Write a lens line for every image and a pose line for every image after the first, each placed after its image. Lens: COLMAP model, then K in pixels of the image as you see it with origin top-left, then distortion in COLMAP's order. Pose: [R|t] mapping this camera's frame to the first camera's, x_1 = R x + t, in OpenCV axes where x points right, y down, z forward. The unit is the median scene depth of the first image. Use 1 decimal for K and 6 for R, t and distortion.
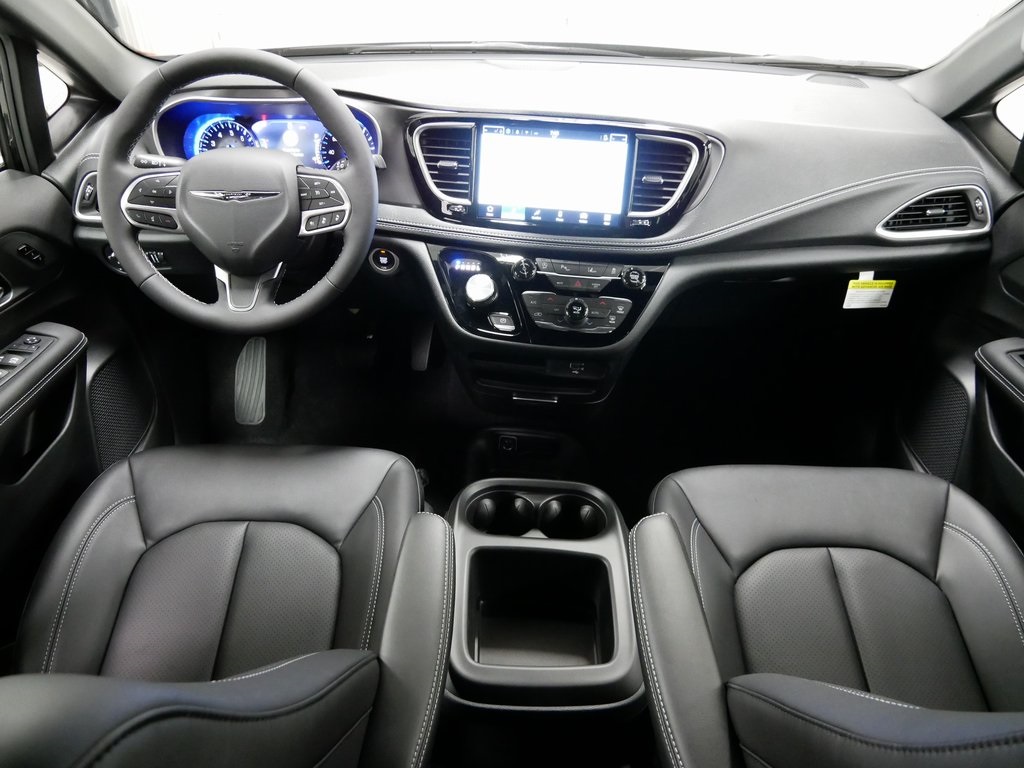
lens RADIAL K [[724.7, 0, 512.0], [0, 724.7, 384.0], [0, 0, 1]] dist [-0.056823, 0.024483]
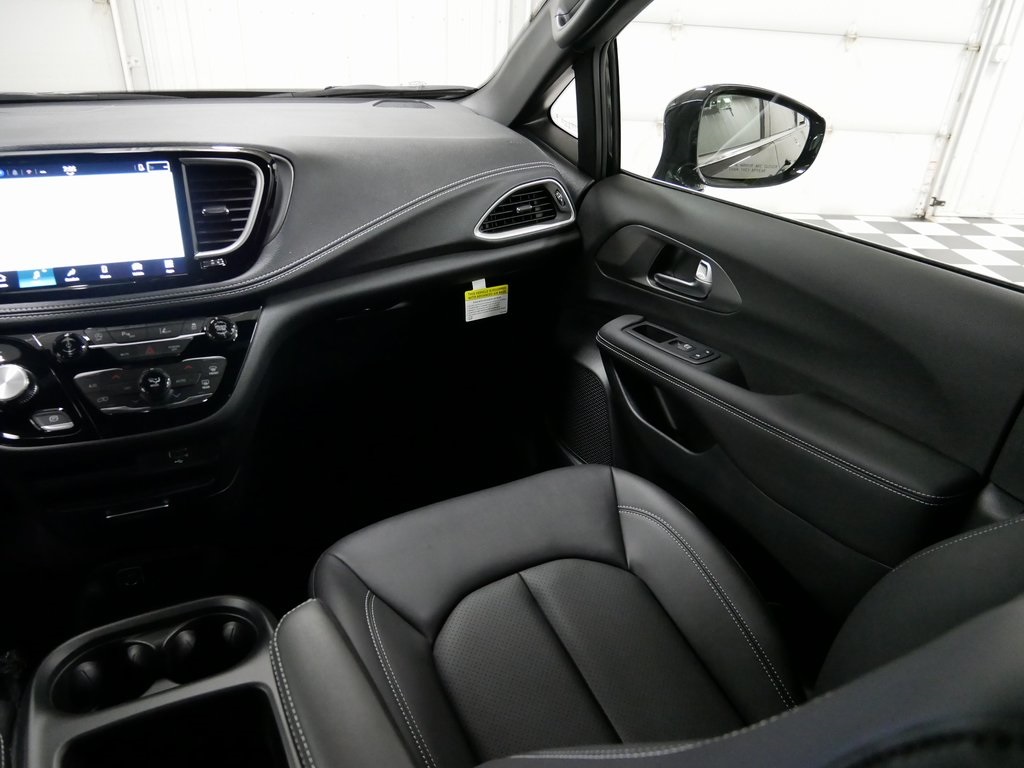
lens RADIAL K [[724.7, 0, 512.0], [0, 724.7, 384.0], [0, 0, 1]] dist [-0.056823, 0.024483]
pose [[0.867345, -0.221920, 0.445494, 0.078091], [0.269825, 0.961800, -0.046215, 0.038433], [-0.418220, 0.160290, 0.894091, 0.146254]]
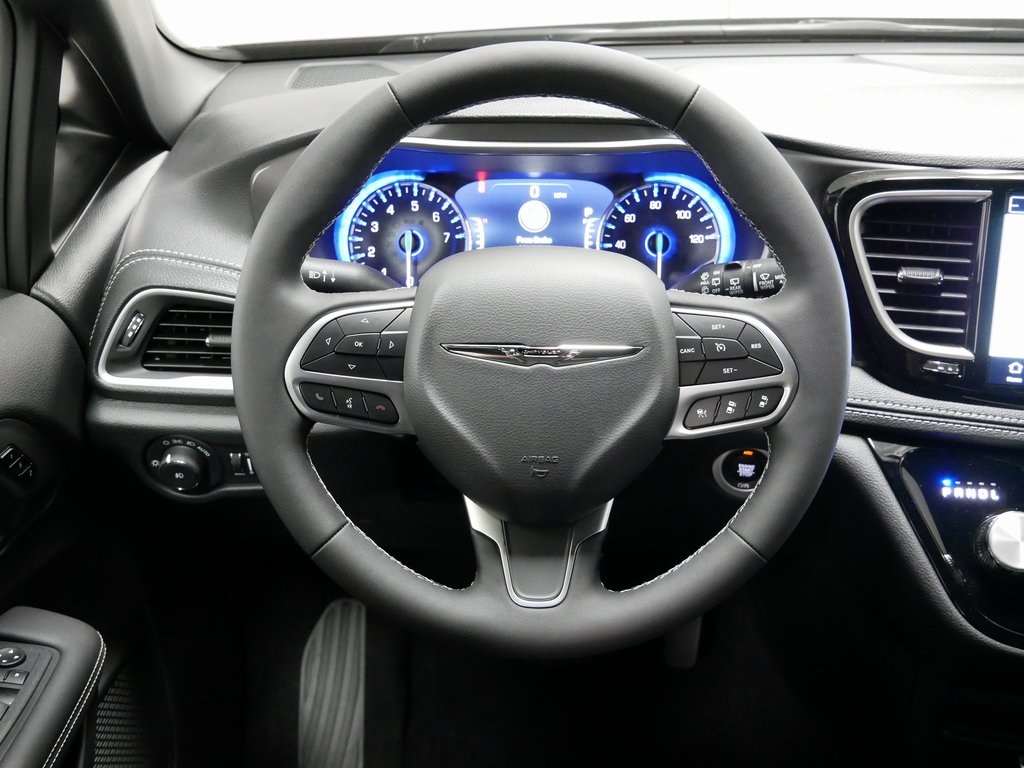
lens RADIAL K [[1306.3, 0, 512.0], [0, 1306.3, 384.0], [0, 0, 1]] dist [0.010414, 0.003019]
pose [[0.999699, -0.005843, -0.023821, -0.337818], [0.001786, 0.985971, -0.166910, -0.092971], [0.024462, 0.166817, 0.985684, 0.164077]]
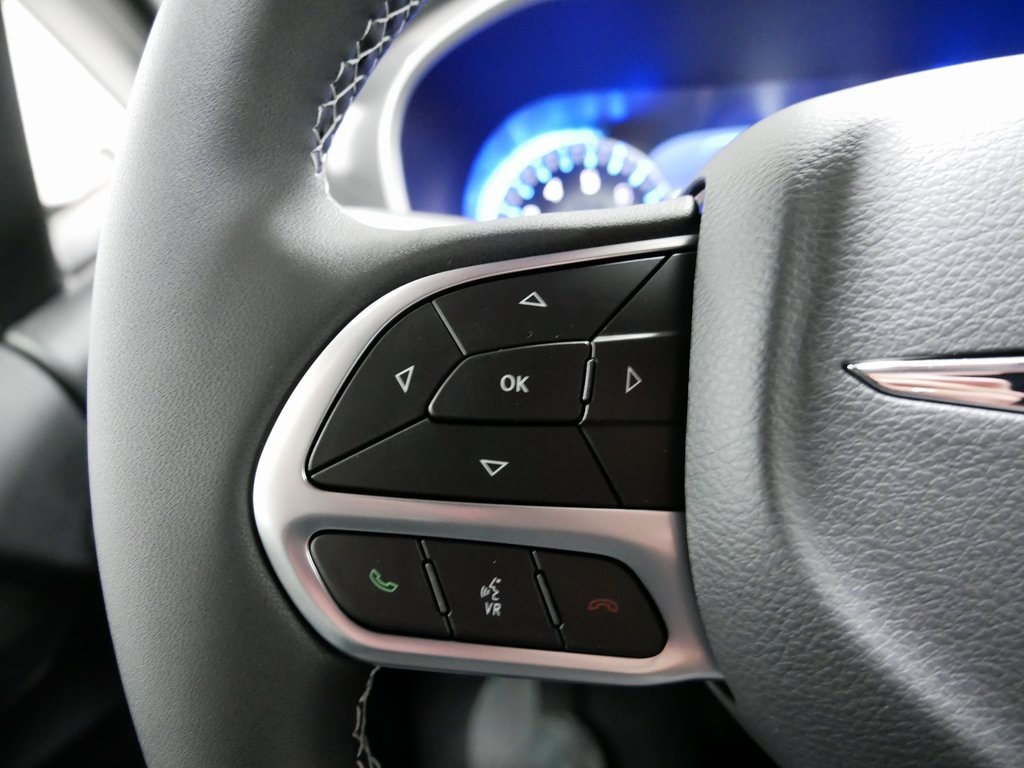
lens RADIAL K [[724.7, 0, 512.0], [0, 724.7, 384.0], [0, 0, 1]] dist [-0.056823, 0.024483]
pose [[0.987312, -0.067445, -0.143758, -0.426159], [0.033538, 0.973463, -0.226374, -0.213364], [0.155211, 0.218680, 0.963374, 0.777853]]
